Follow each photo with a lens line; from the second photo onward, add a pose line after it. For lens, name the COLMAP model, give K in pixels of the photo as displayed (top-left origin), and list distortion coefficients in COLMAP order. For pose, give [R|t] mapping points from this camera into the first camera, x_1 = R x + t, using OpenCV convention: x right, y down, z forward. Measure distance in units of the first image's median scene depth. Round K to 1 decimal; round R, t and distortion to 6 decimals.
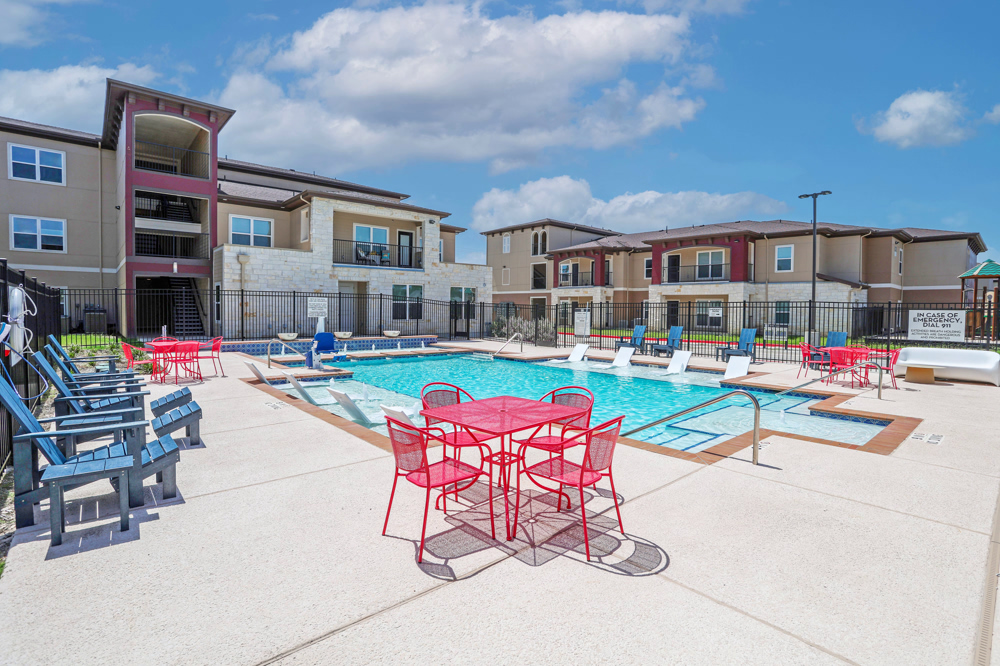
lens RADIAL K [[480.5, 0, 500.0], [0, 480.5, 333.0], [0, 0, 1]] dist [-0.060680, 0.027628]
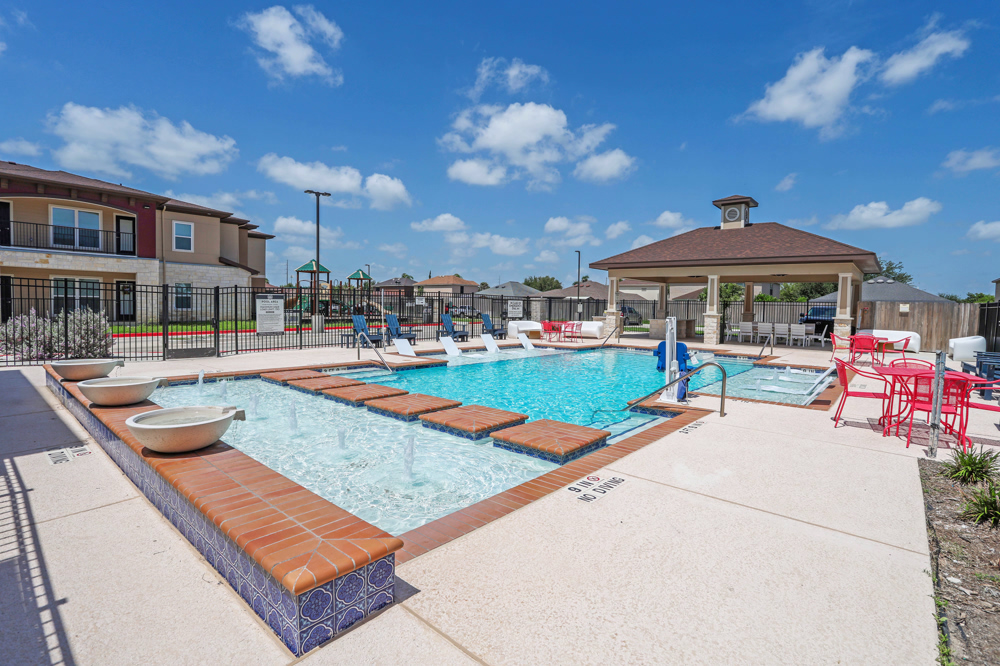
lens RADIAL K [[480.5, 0, 500.0], [0, 480.5, 333.0], [0, 0, 1]] dist [-0.060680, 0.027628]
pose [[-0.142784, -0.072880, 0.987067, -0.401898], [0.025721, 0.996675, 0.077311, -0.028952], [-0.989420, 0.036427, -0.140435, 0.557600]]
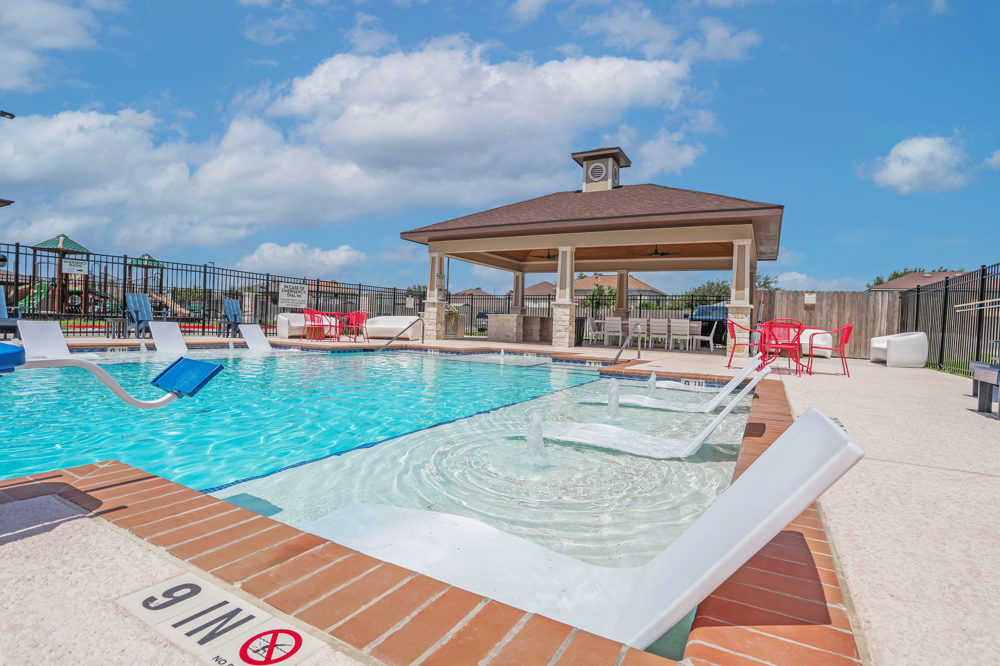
lens RADIAL K [[480.5, 0, 500.0], [0, 480.5, 333.0], [0, 0, 1]] dist [-0.060680, 0.027628]
pose [[-0.328185, -0.042998, 0.943634, -0.196494], [0.005413, 0.998861, 0.047397, 0.011819], [-0.944598, 0.020663, -0.327579, 0.373859]]
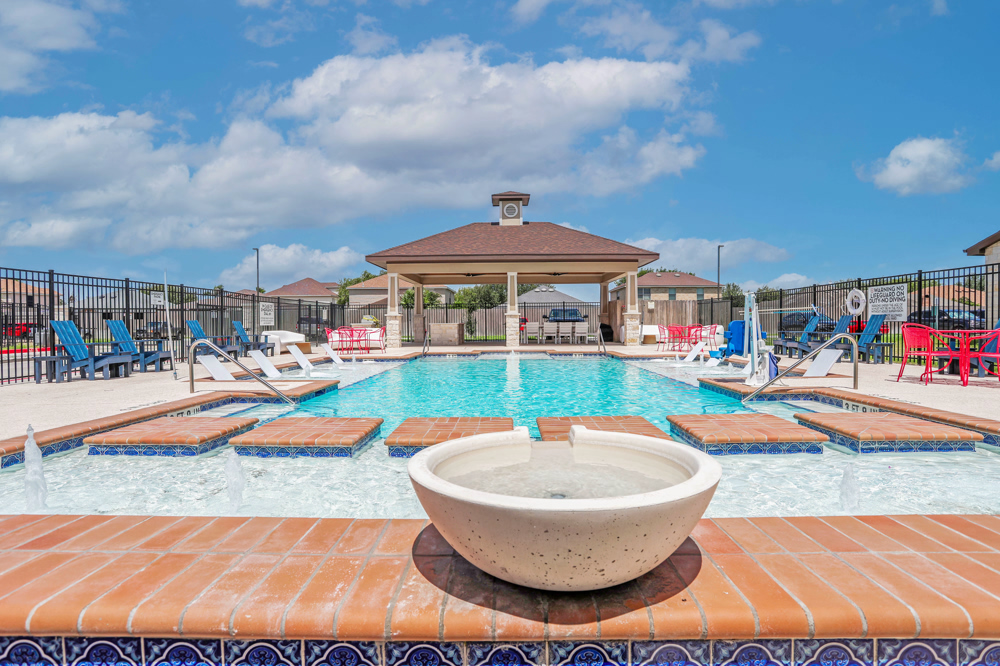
lens RADIAL K [[529.4, 0, 500.0], [0, 529.4, 333.0], [0, 0, 1]] dist [0.137538, 0.000104]
pose [[-0.738447, -0.023069, 0.673916, -0.238916], [0.027562, 0.997547, 0.064348, -0.016237], [-0.673748, 0.066092, -0.736000, 0.699977]]
